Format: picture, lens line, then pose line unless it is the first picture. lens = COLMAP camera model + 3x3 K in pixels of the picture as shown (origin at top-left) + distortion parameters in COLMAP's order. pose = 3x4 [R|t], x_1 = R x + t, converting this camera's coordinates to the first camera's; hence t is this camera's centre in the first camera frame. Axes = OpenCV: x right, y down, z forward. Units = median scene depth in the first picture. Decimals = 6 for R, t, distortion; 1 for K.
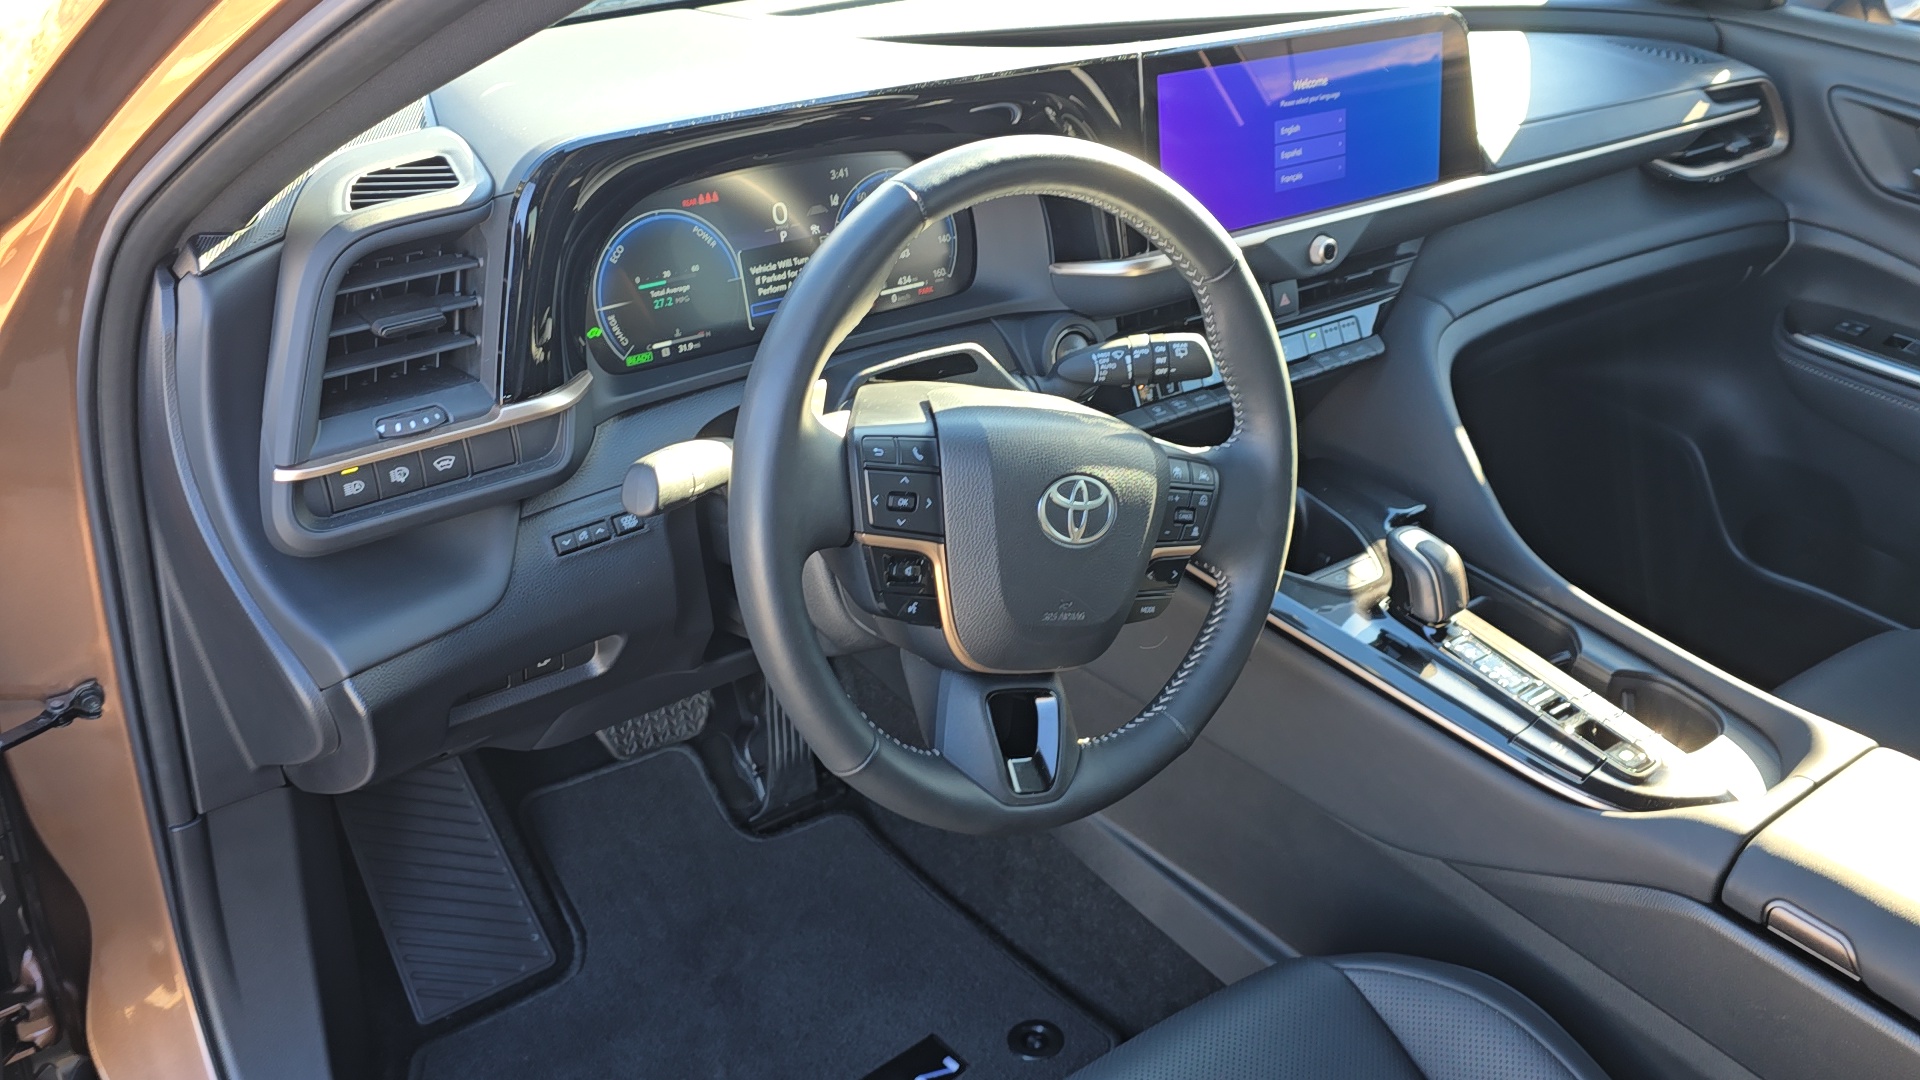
lens RADIAL K [[1587.1, 0, 950.2], [0, 1587.1, 539.0], [0, 0, 1]] dist [-0.017272, -0.007058]
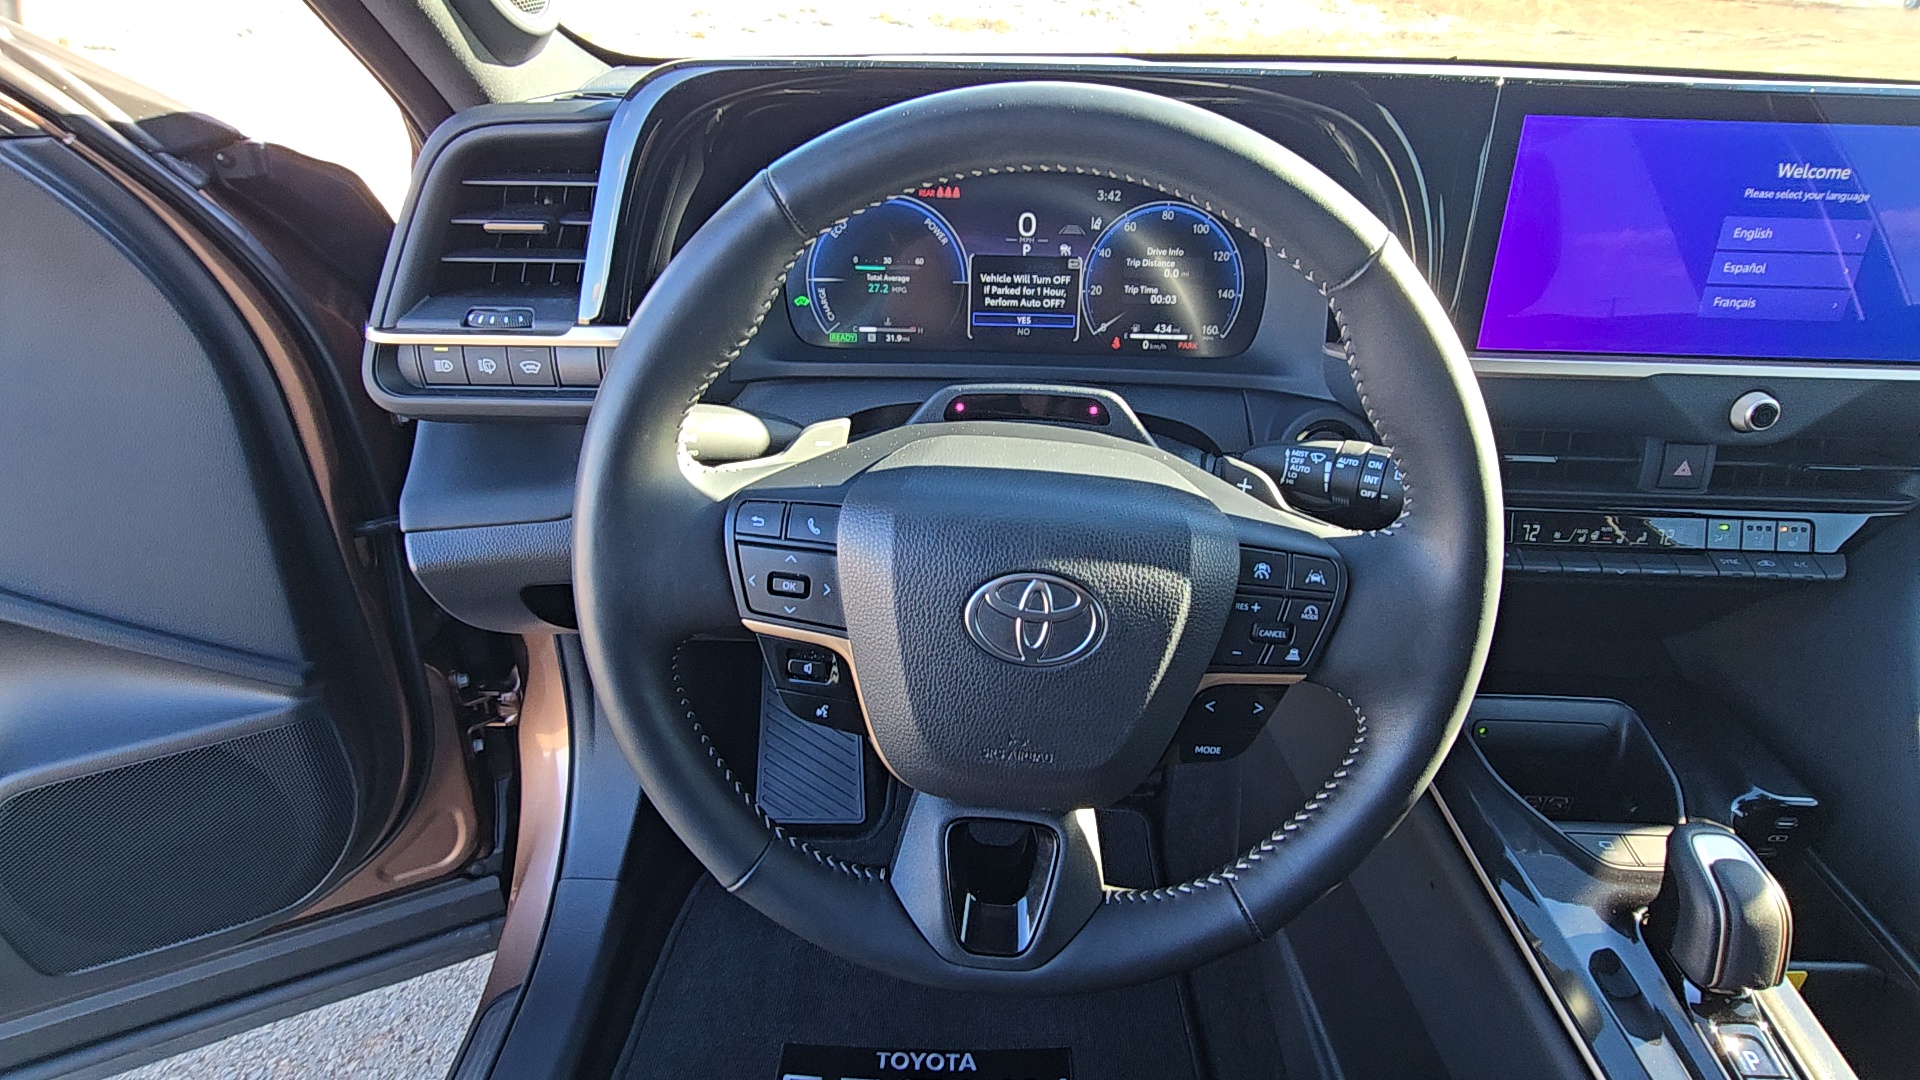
lens RADIAL K [[974.2, 0, 980.3], [0, 974.2, 544.8], [0, 0, 1]] dist [-0.003330, 0.000982]
pose [[0.788186, 0.306507, -0.533682, 0.242791], [-0.299809, 0.948533, 0.101982, -0.074566], [0.537473, 0.079622, 0.839514, 0.511811]]
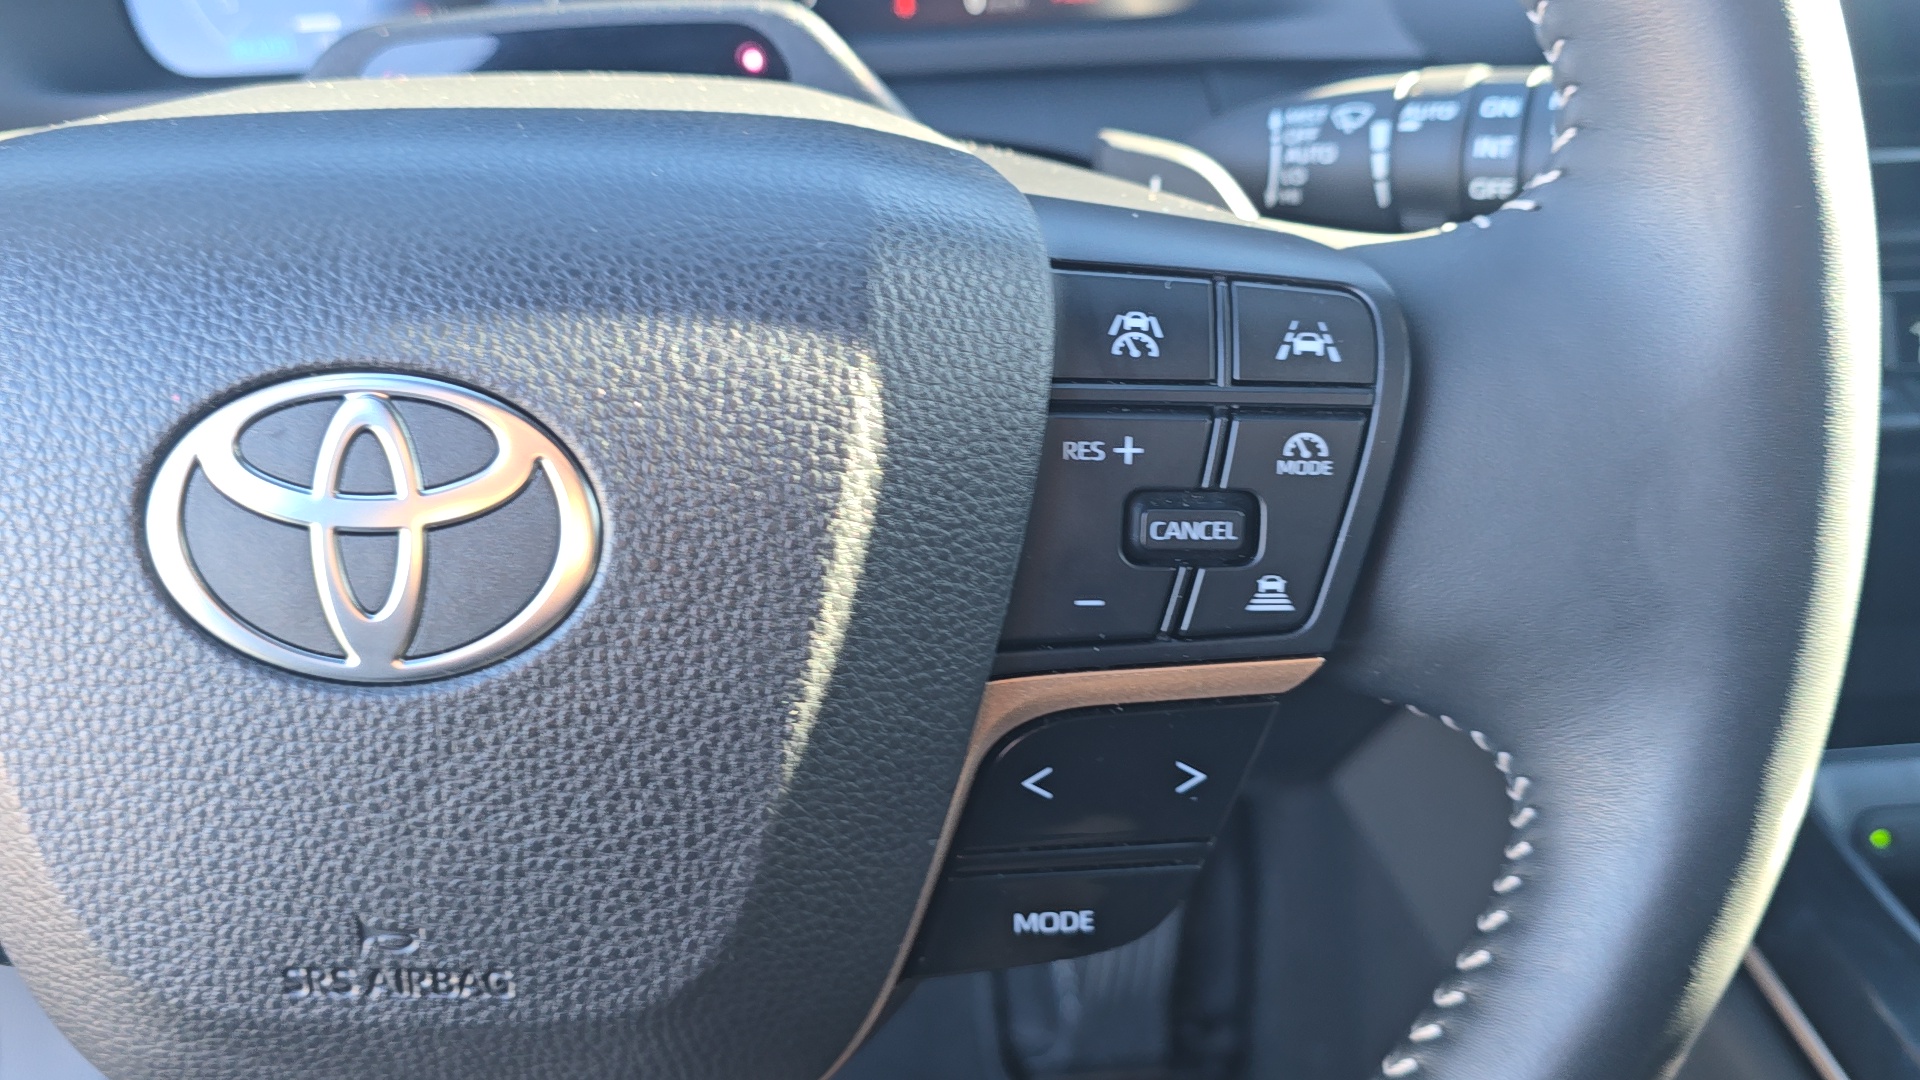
lens RADIAL K [[1749.1, 0, 957.5], [0, 1749.1, 538.4], [0, 0, 1]] dist [-0.018382, -0.006946]
pose [[0.814684, 0.192637, -0.546975, 0.235743], [-0.206794, 0.977710, 0.036329, -0.037611], [0.541781, 0.083514, 0.836360, 0.698793]]
